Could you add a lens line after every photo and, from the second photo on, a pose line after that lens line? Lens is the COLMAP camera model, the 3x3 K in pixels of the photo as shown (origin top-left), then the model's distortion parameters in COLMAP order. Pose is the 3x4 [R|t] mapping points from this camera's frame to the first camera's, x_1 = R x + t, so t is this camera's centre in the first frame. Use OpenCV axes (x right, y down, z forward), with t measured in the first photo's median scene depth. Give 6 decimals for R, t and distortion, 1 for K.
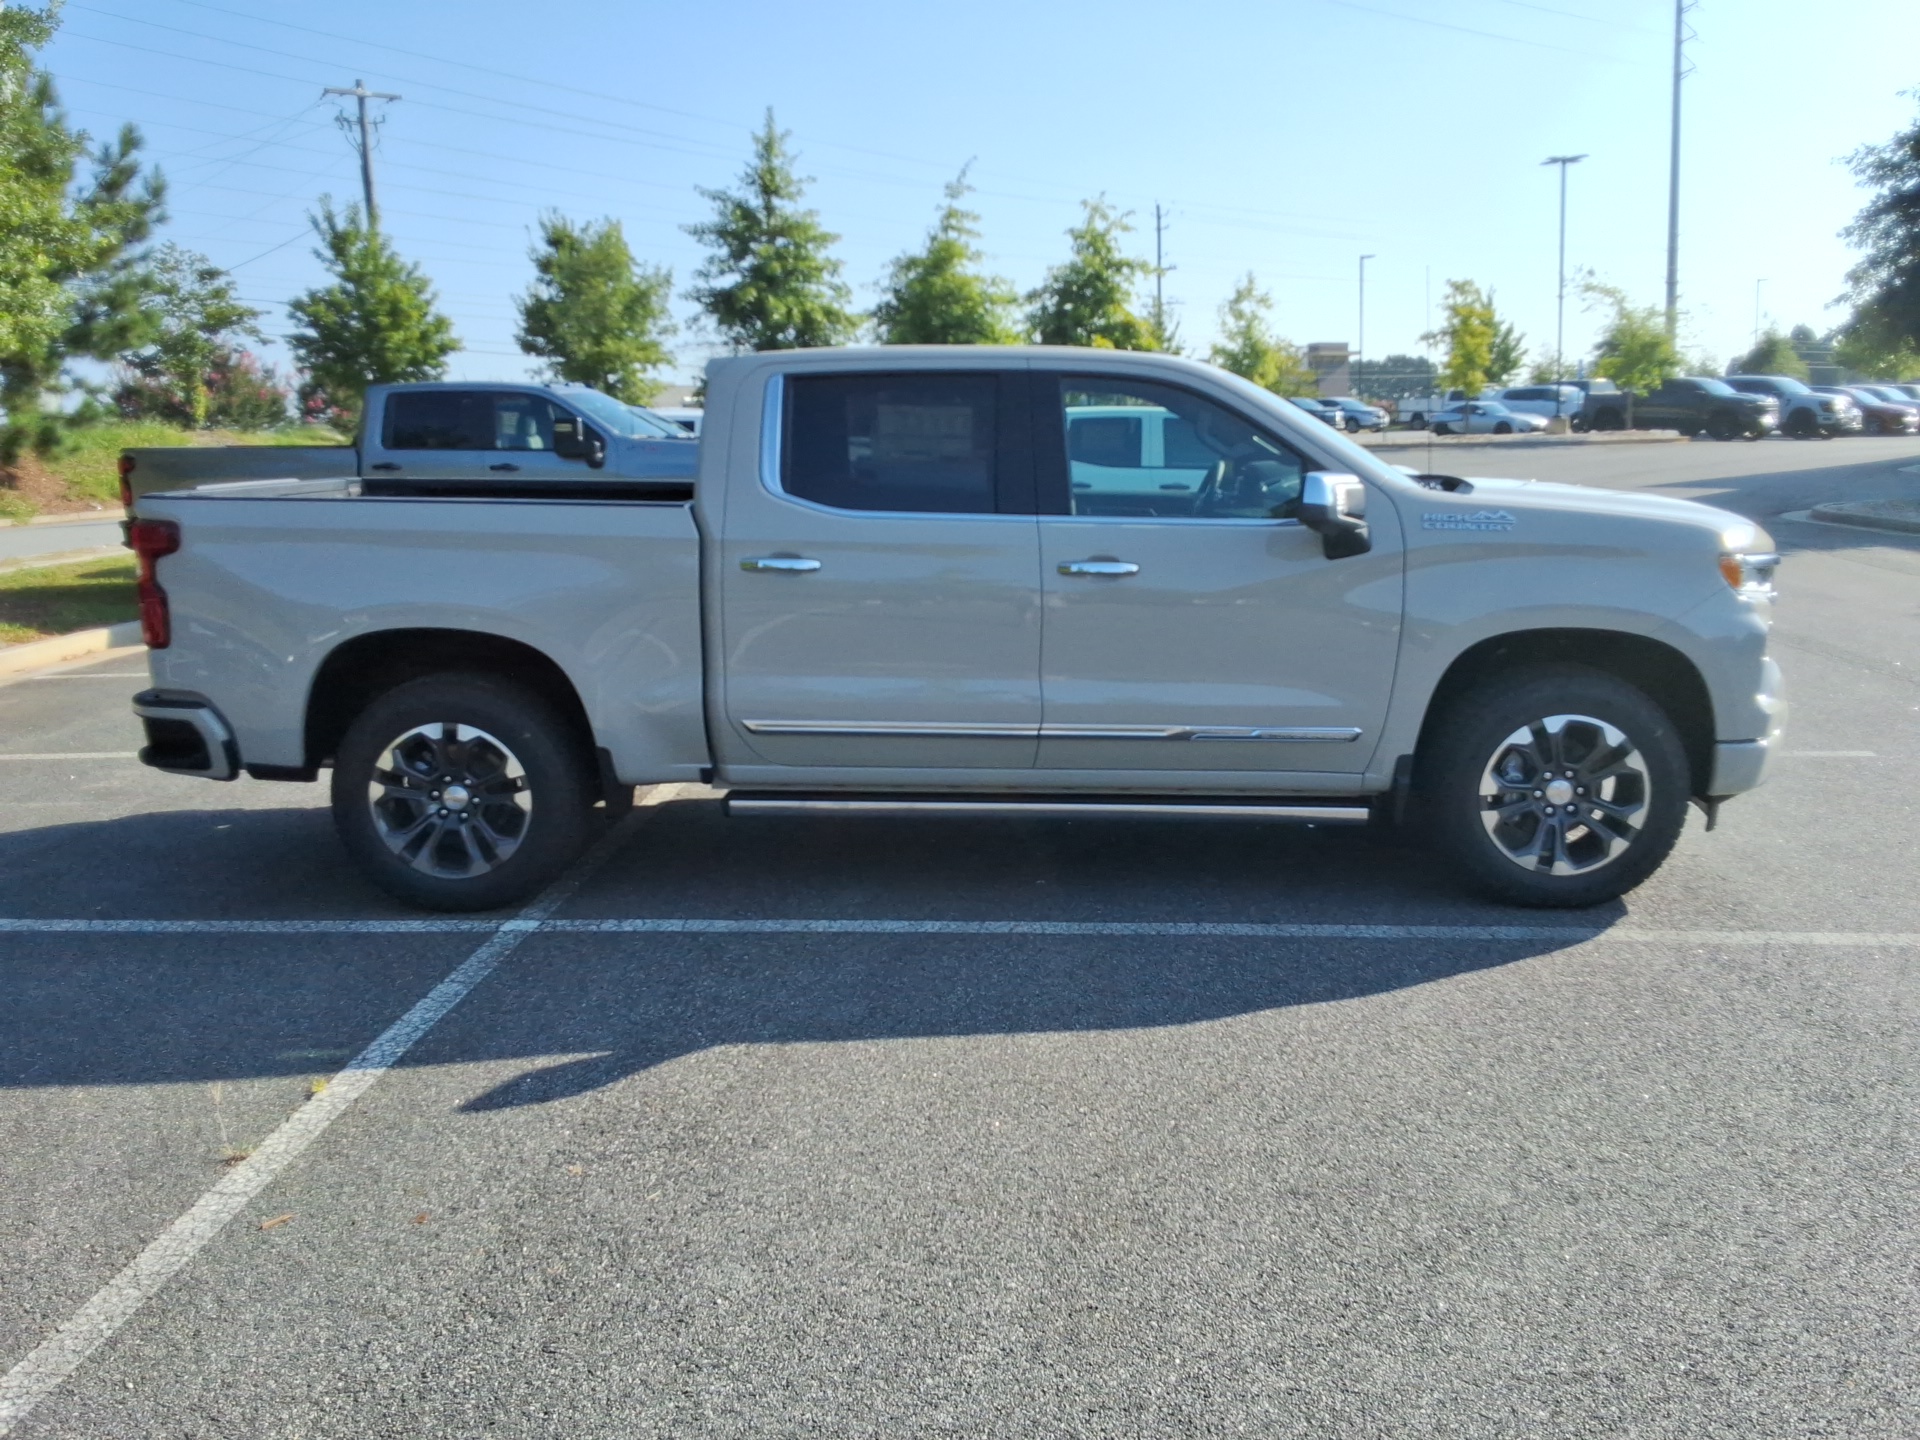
lens RADIAL K [[1540.8, 0, 976.5], [0, 1540.8, 716.2], [0, 0, 1]] dist [0.111721, -0.176621]
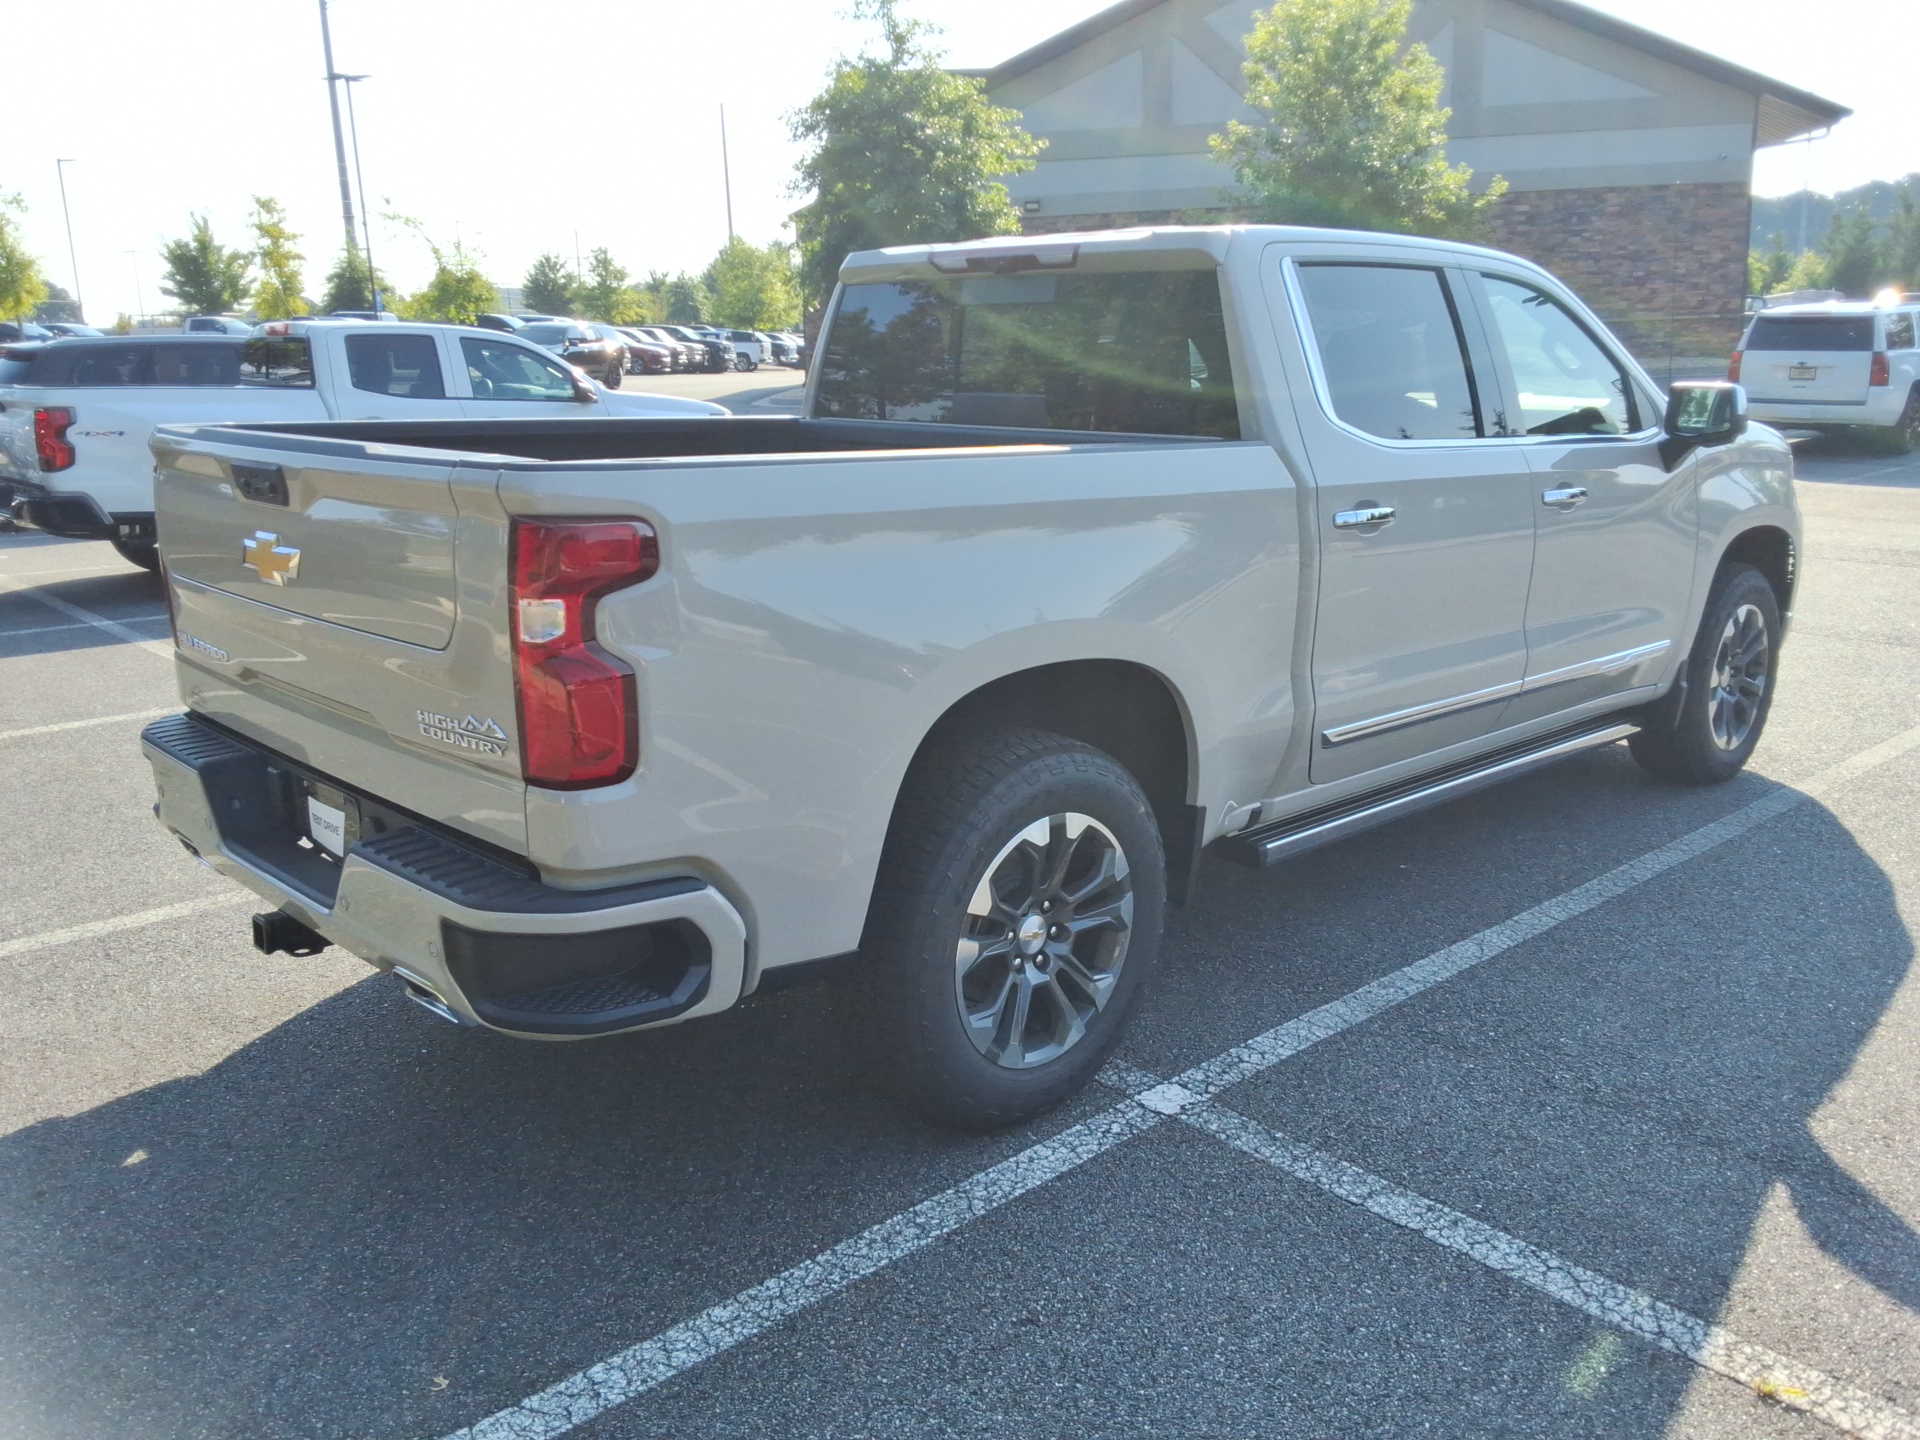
lens RADIAL K [[1540.8, 0, 976.5], [0, 1540.8, 716.2], [0, 0, 1]] dist [0.111721, -0.176621]
pose [[0.692808, -0.155472, 0.704163, -0.138347], [0.128038, 0.987488, 0.092055, -0.016580], [-0.709664, 0.026383, 0.704046, 0.104789]]
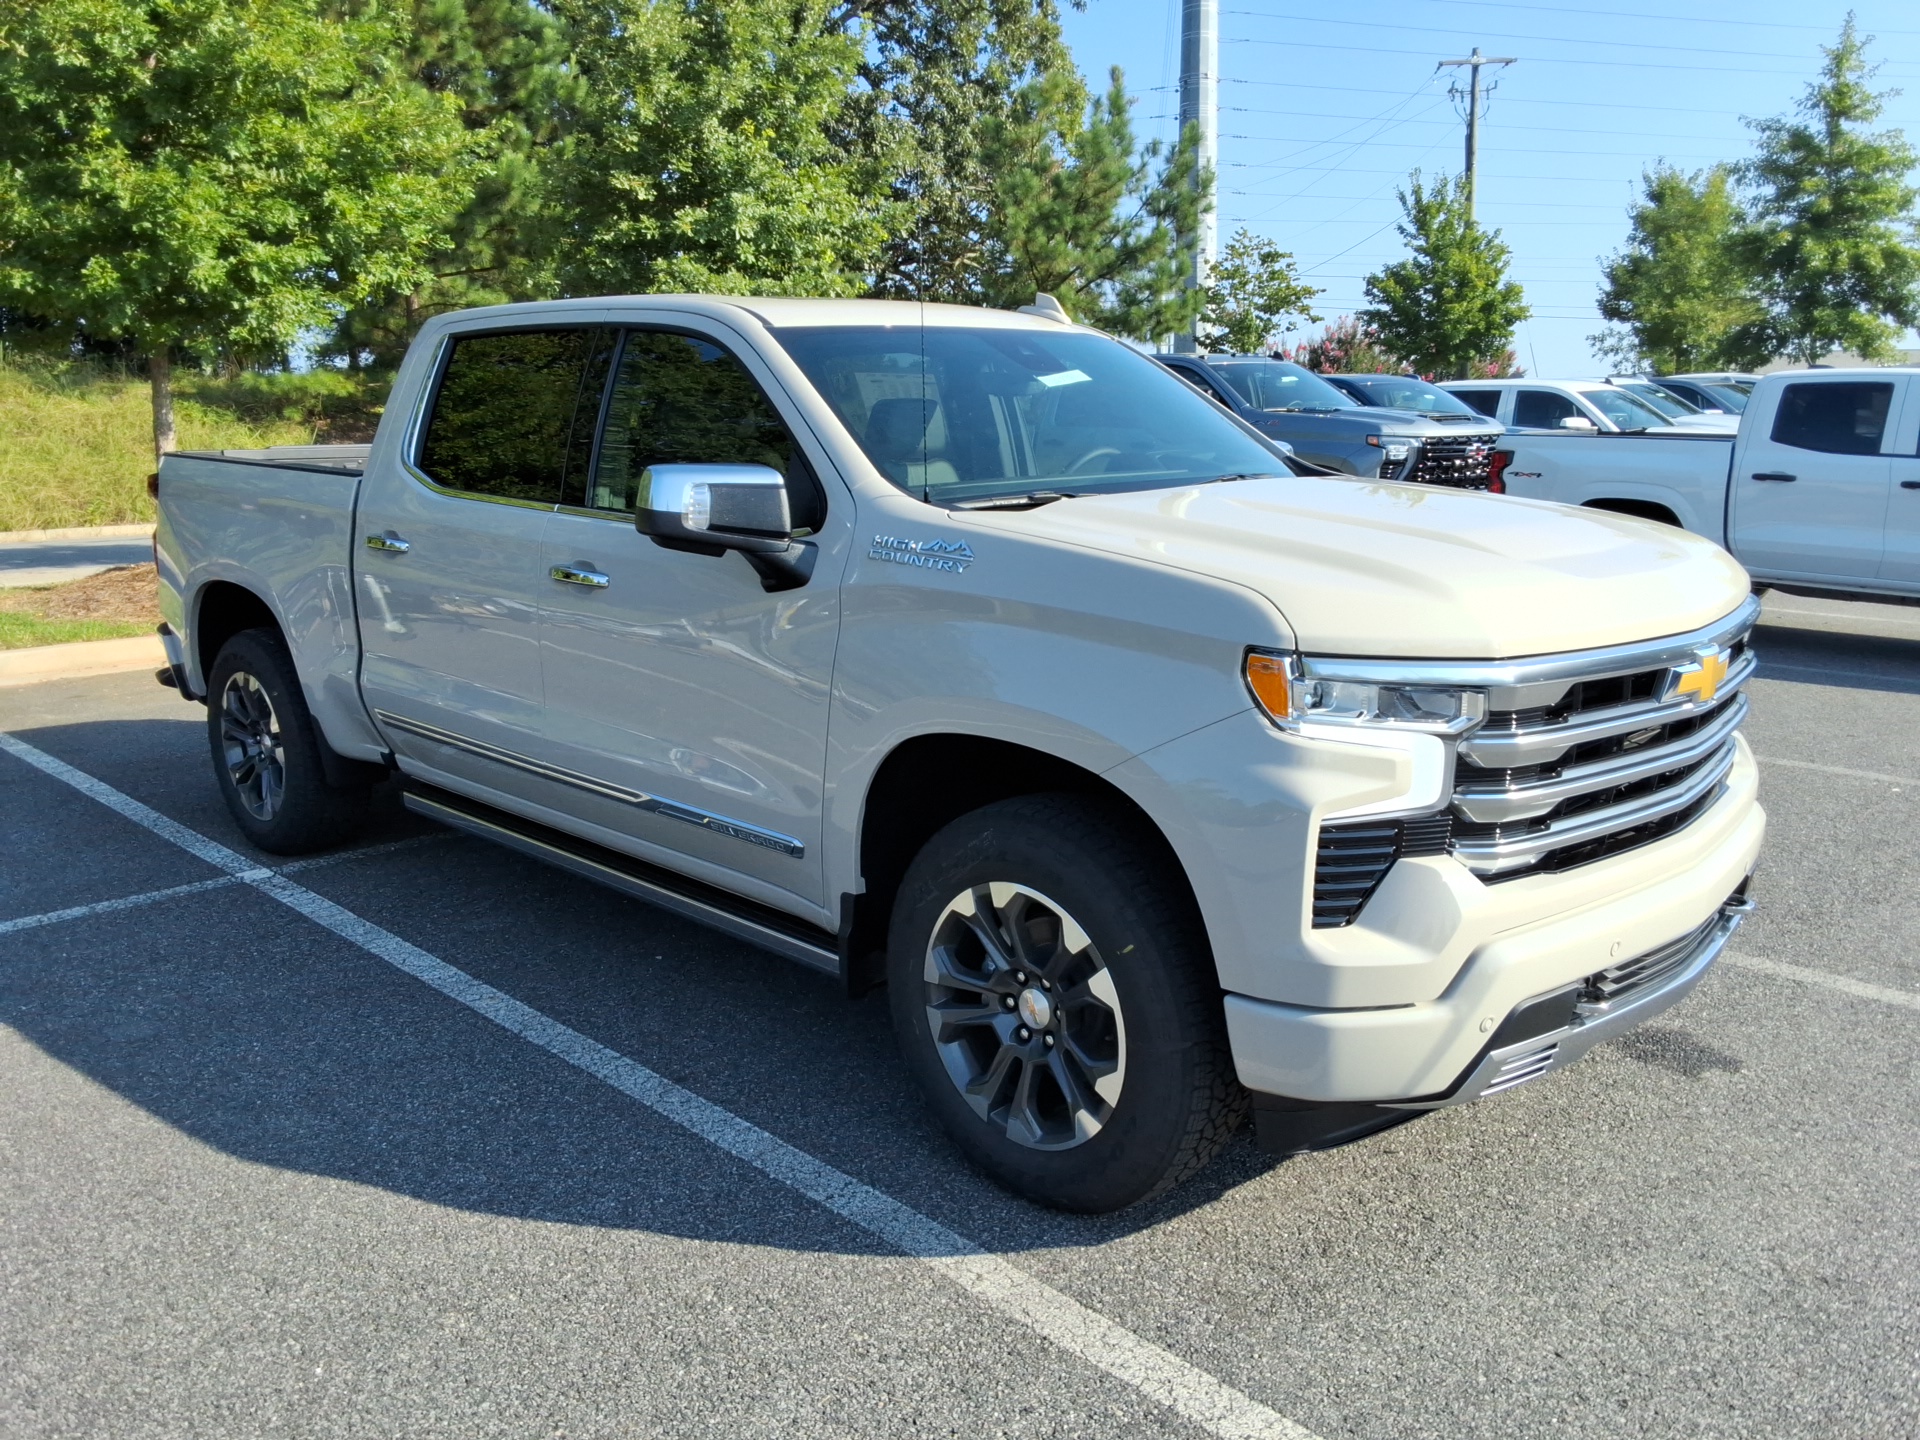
lens RADIAL K [[1552.7, 0, 976.4], [0, 1552.7, 711.3], [0, 0, 1]] dist [0.084490, -0.130576]
pose [[0.736574, 0.135443, -0.662656, 0.130773], [-0.126787, 0.990026, 0.061426, -0.017533], [0.664367, 0.038772, 0.746400, 0.093666]]
